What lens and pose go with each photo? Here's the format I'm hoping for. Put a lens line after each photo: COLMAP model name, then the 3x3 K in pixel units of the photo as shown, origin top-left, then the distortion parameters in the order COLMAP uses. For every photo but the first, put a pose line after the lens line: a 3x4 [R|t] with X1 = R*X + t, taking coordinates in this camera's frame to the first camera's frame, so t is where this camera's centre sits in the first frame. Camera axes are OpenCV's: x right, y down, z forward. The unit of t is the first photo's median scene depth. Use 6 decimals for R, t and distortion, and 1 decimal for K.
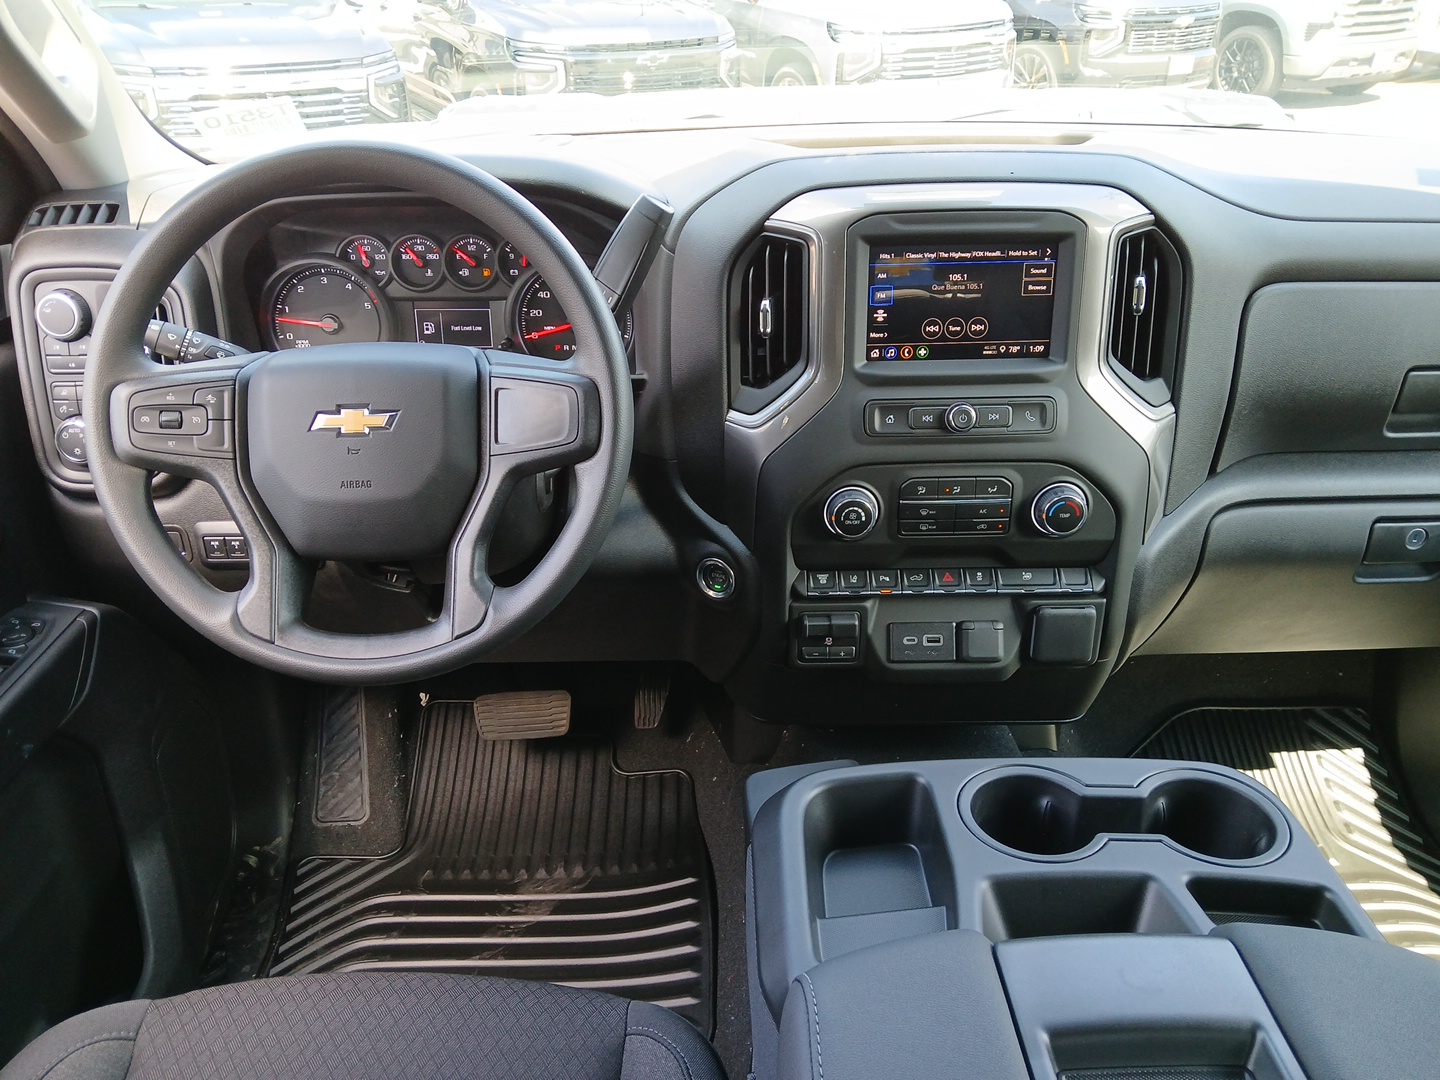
lens RADIAL K [[1150.5, 0, 713.0], [0, 1150.5, 558.6], [0, 0, 1]] dist [0.064617, -0.119233]
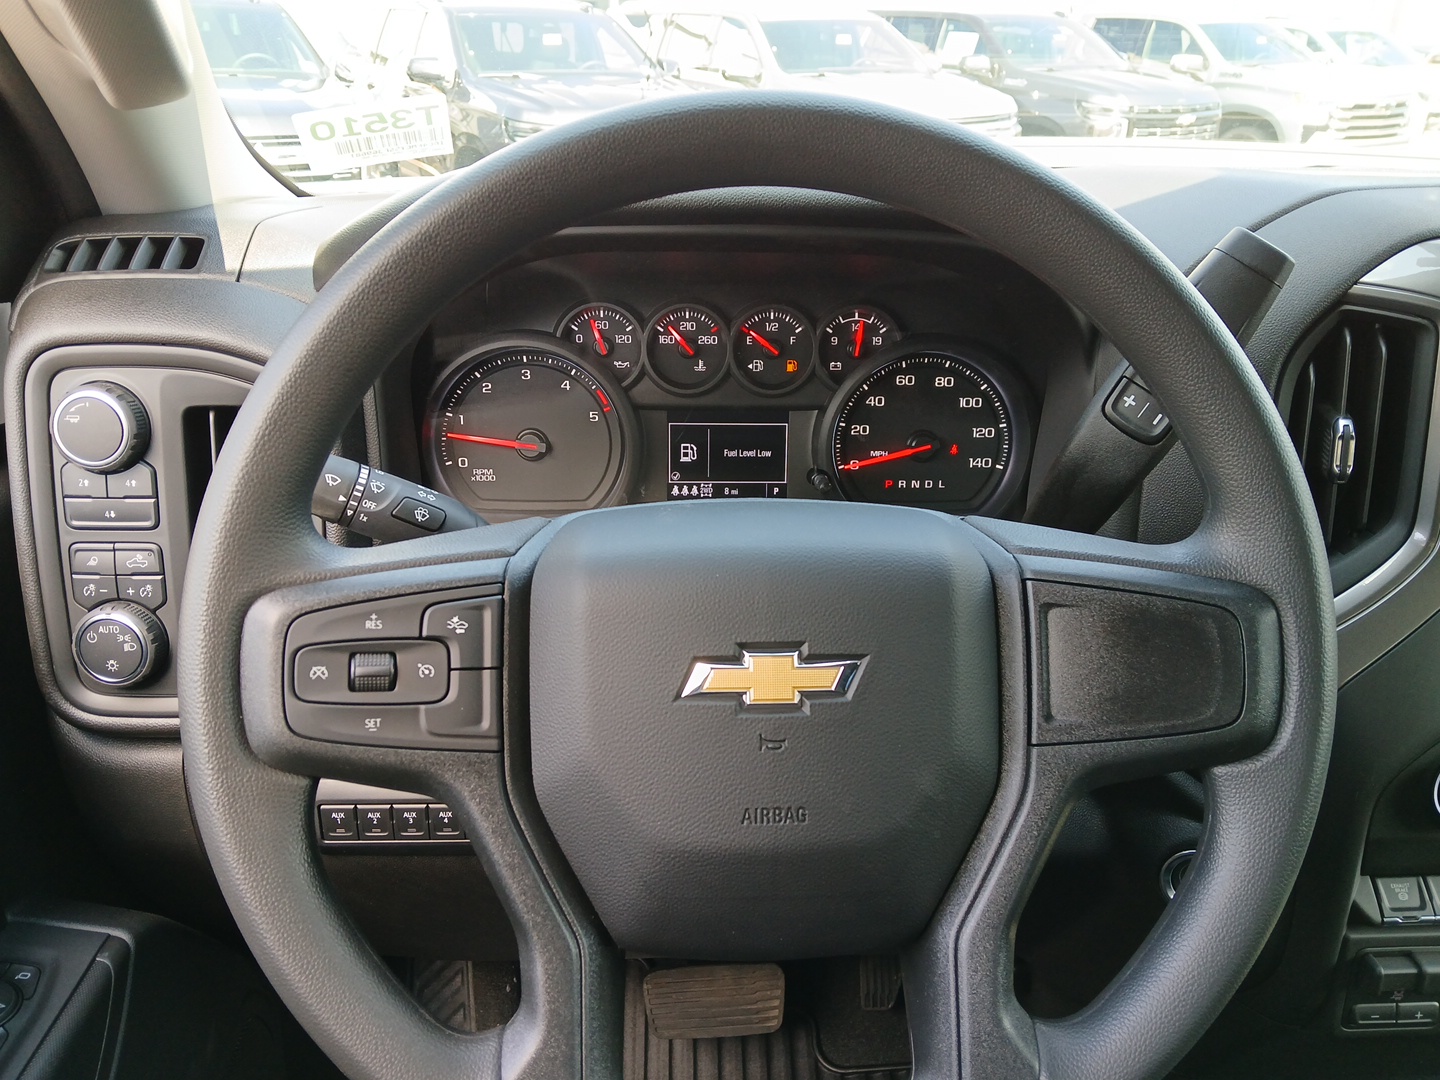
lens RADIAL K [[1150.5, 0, 709.6], [0, 1150.5, 563.7], [0, 0, 1]] dist [0.064617, -0.119233]
pose [[0.999181, 0.010637, 0.039038, -0.283040], [-0.007888, 0.997522, -0.069918, -0.106092], [-0.039685, 0.069553, 0.996789, 0.426411]]
